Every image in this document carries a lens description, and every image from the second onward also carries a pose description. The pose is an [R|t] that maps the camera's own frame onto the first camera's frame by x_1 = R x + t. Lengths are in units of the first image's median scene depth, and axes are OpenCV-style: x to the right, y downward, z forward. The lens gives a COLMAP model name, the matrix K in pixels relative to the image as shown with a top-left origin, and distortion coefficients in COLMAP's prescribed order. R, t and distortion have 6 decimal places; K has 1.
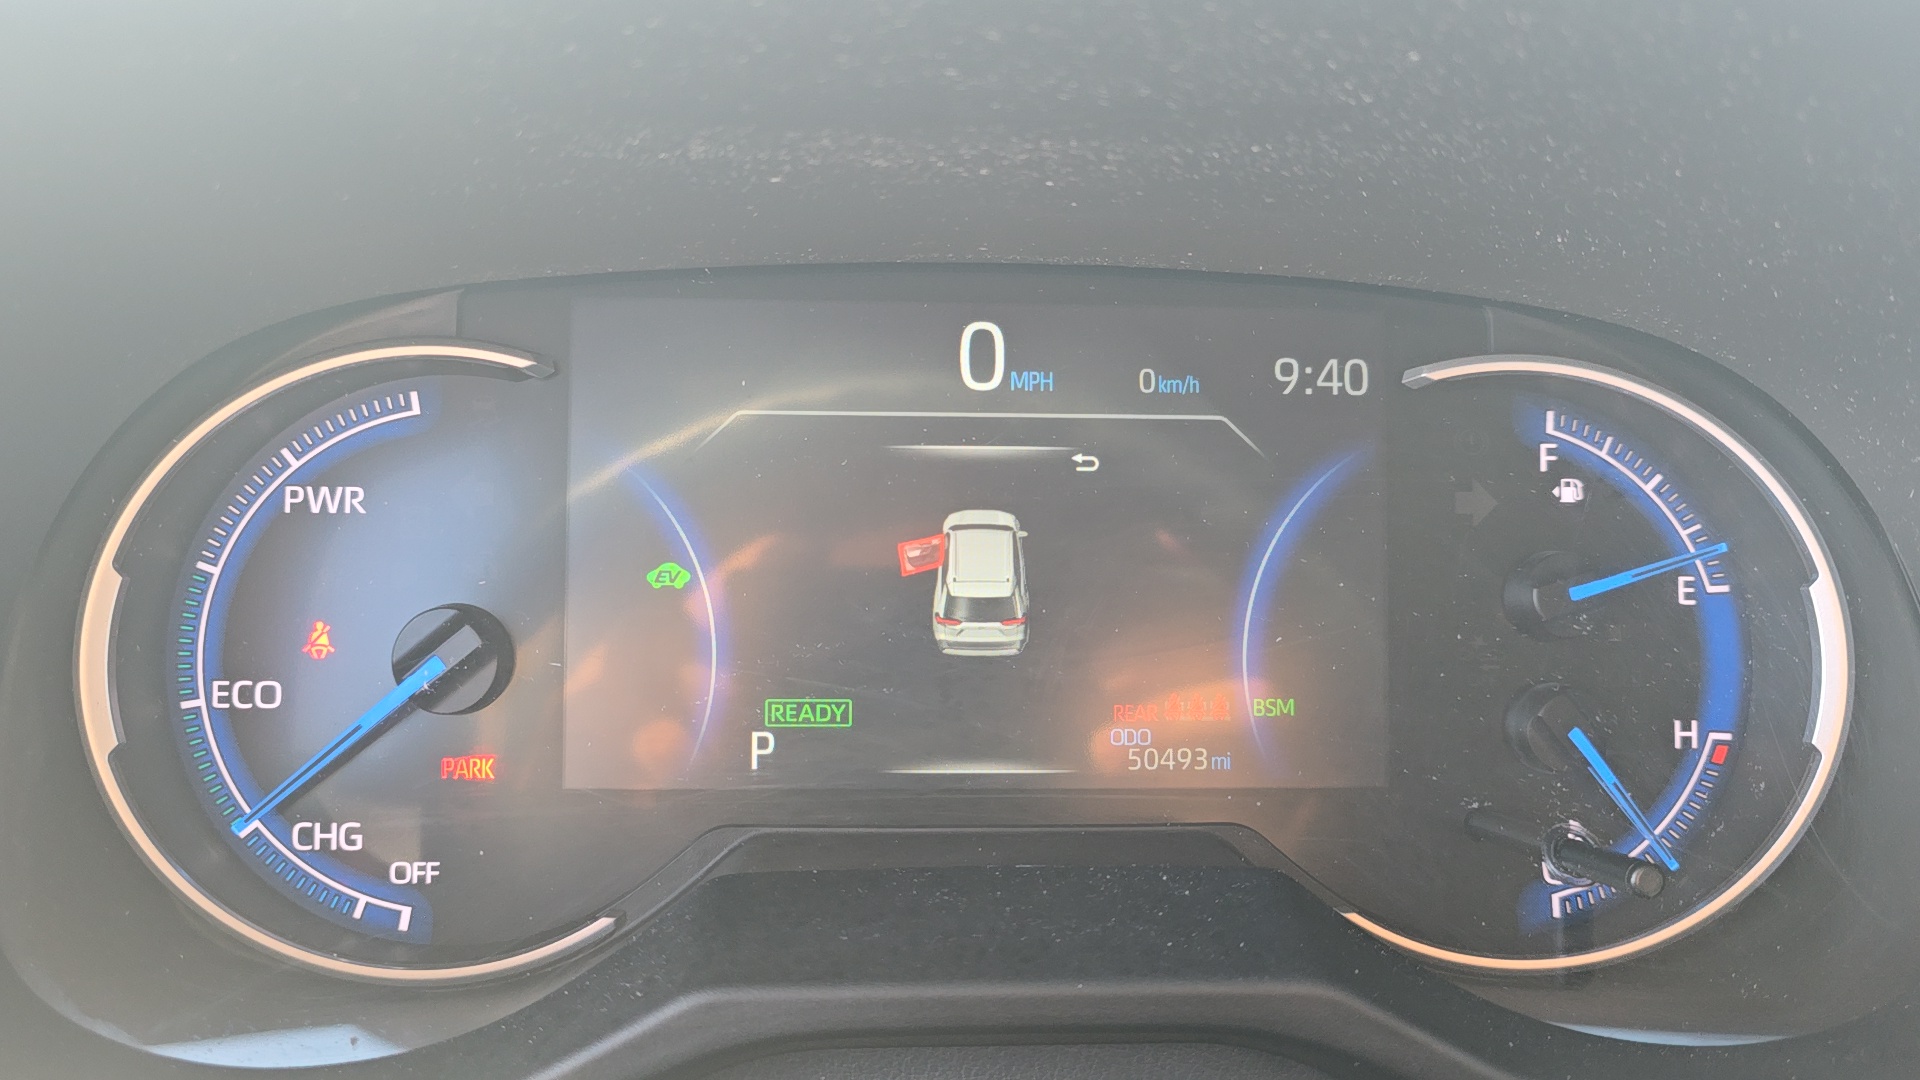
lens RADIAL K [[1623.8, 0, 958.1], [0, 1623.8, 530.4], [0, 0, 1]] dist [-0.011178, 0.001013]
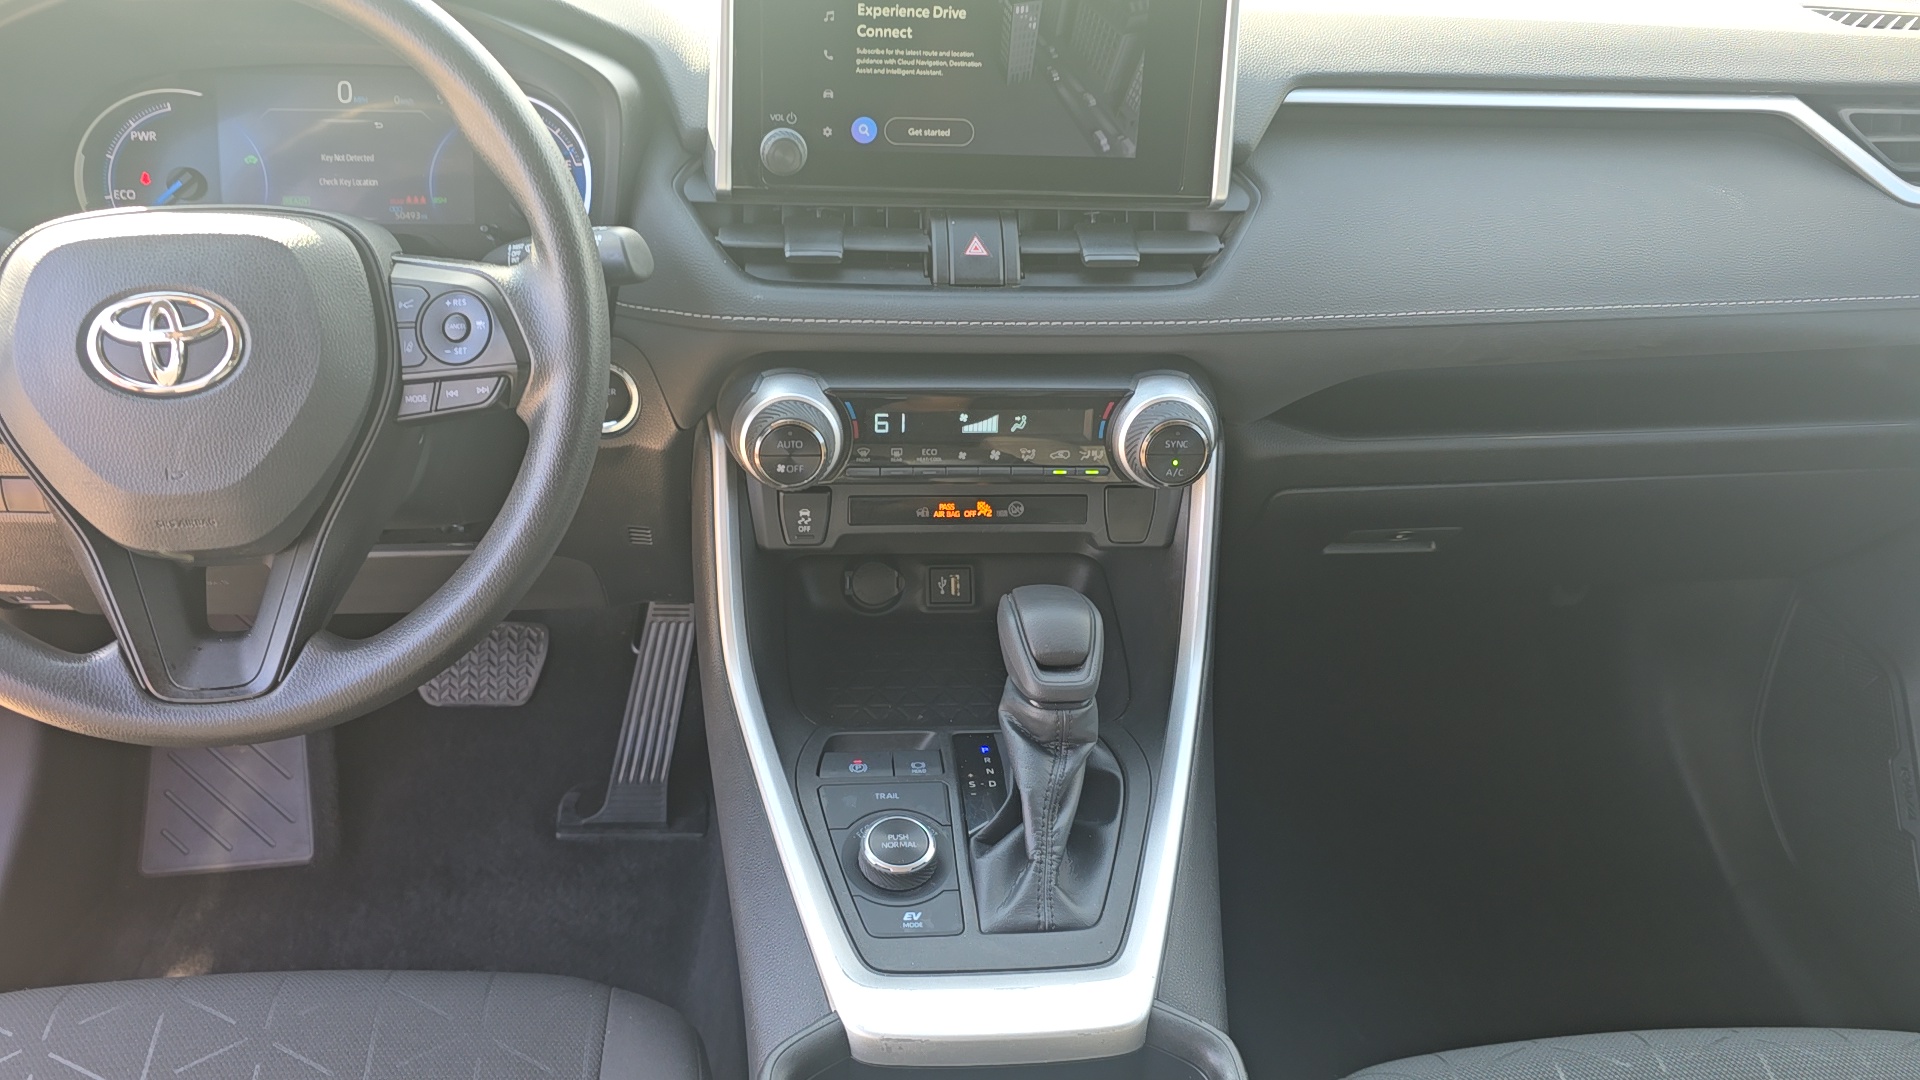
lens RADIAL K [[1623.8, 0, 958.1], [0, 1623.8, 530.4], [0, 0, 1]] dist [-0.011178, 0.001013]
pose [[0.998728, -0.011703, 0.049048, 1.118815], [0.004175, 0.988550, 0.150839, 0.289928], [-0.050252, -0.150442, 0.987341, -2.514190]]
